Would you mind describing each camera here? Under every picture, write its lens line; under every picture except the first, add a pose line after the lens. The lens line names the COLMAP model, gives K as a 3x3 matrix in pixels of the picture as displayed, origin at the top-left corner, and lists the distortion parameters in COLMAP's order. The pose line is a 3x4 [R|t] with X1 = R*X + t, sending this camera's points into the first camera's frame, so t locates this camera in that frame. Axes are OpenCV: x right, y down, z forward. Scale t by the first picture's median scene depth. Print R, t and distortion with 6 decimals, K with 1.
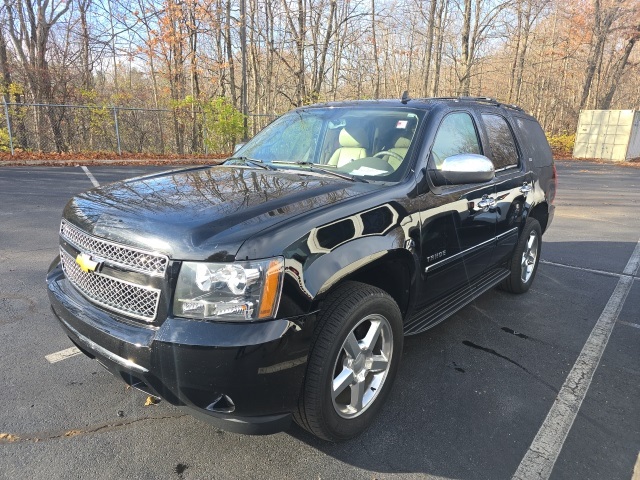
lens RADIAL K [[432.5, 0, 318.7], [0, 432.5, 238.2], [0, 0, 1]] dist [0.027192, -0.022409]
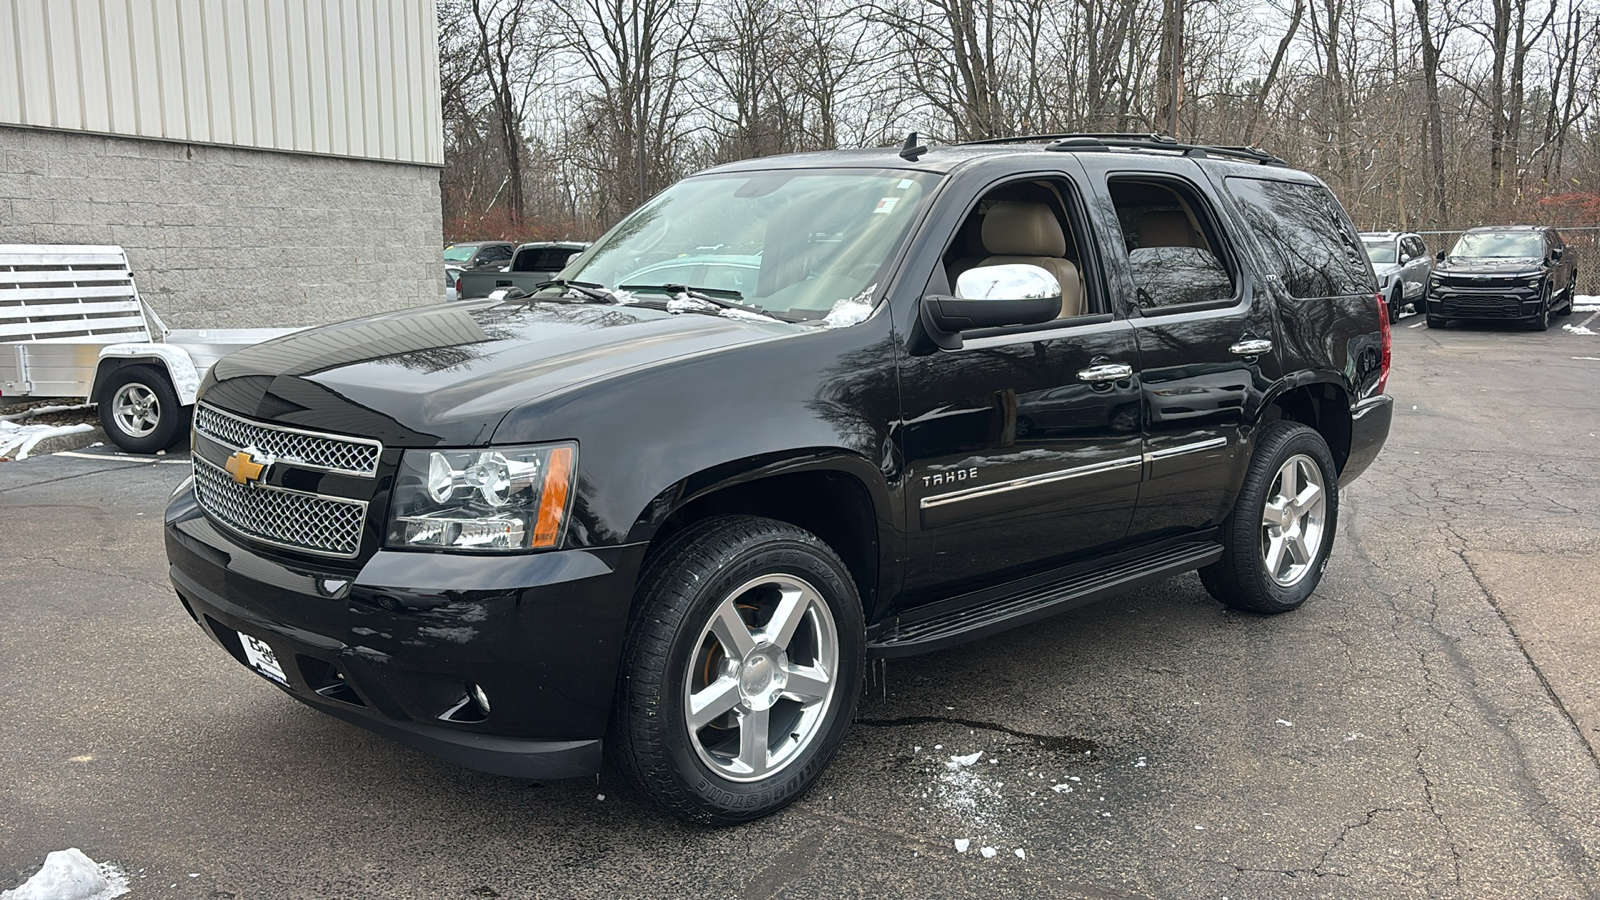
lens RADIAL K [[1369.7, 0, 825.4], [0, 1369.7, 445.8], [0, 0, 1]] dist [0.030207, -0.033490]
pose [[0.996676, -0.007529, -0.081113, 0.371162], [0.001119, 0.996892, -0.078779, 0.182790], [0.081454, 0.078426, 0.993587, -0.730443]]
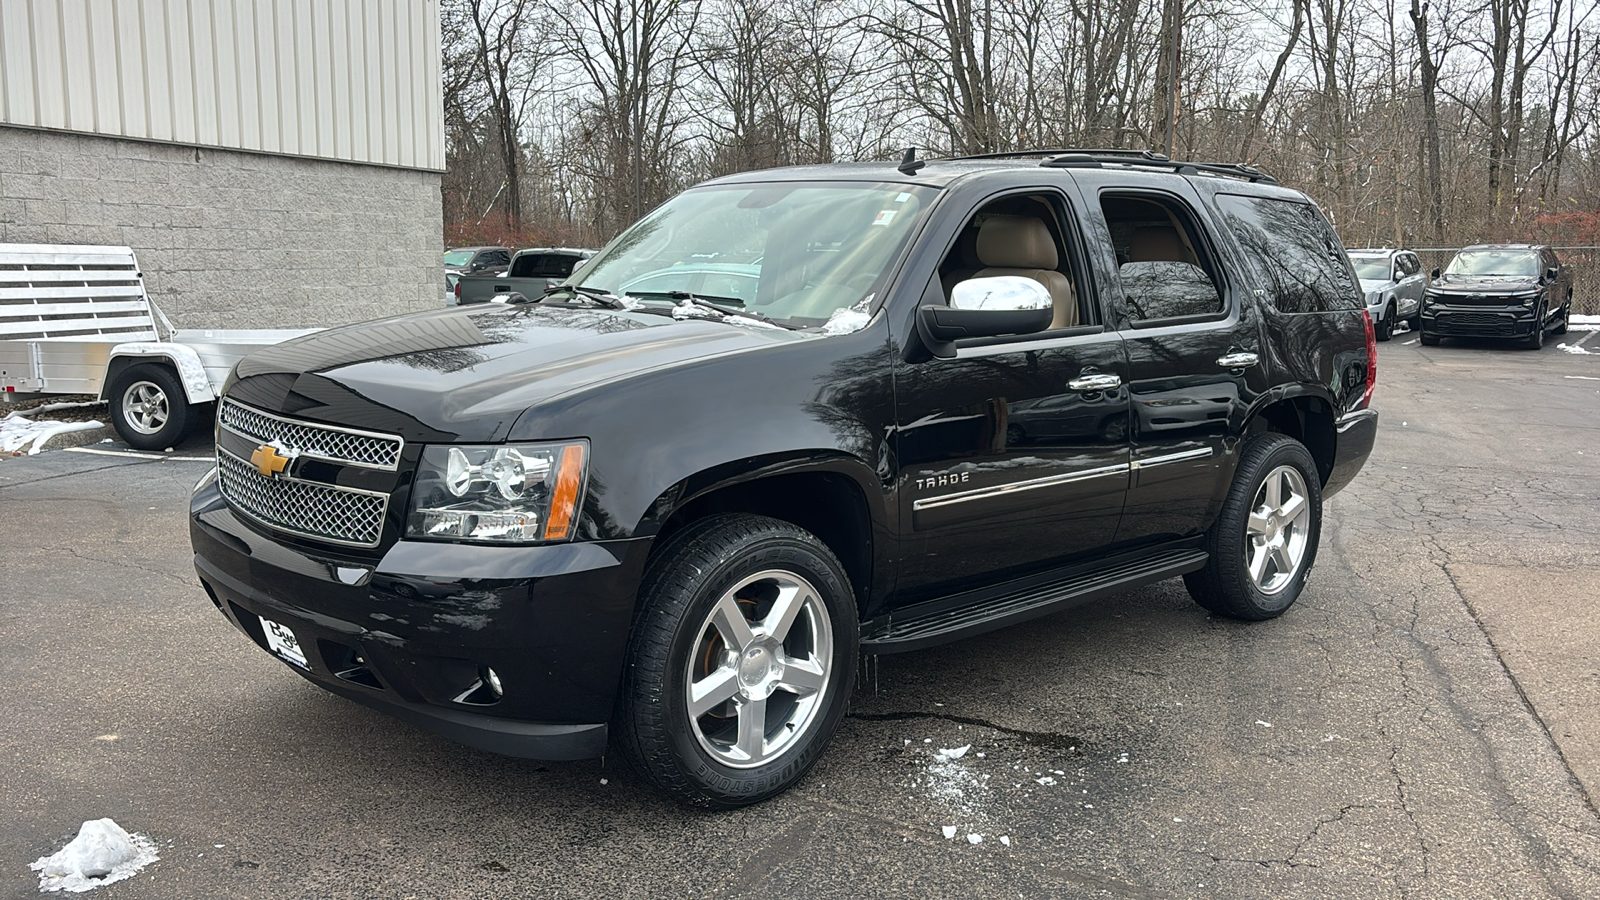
lens RADIAL K [[1369.7, 0, 801.3], [0, 1369.7, 453.5], [0, 0, 1]] dist [0.030207, -0.033490]
pose [[0.995704, 0.006891, -0.092339, 0.367815], [-0.014303, 0.996705, -0.079845, 0.200409], [0.091484, 0.080823, 0.992521, -0.814810]]
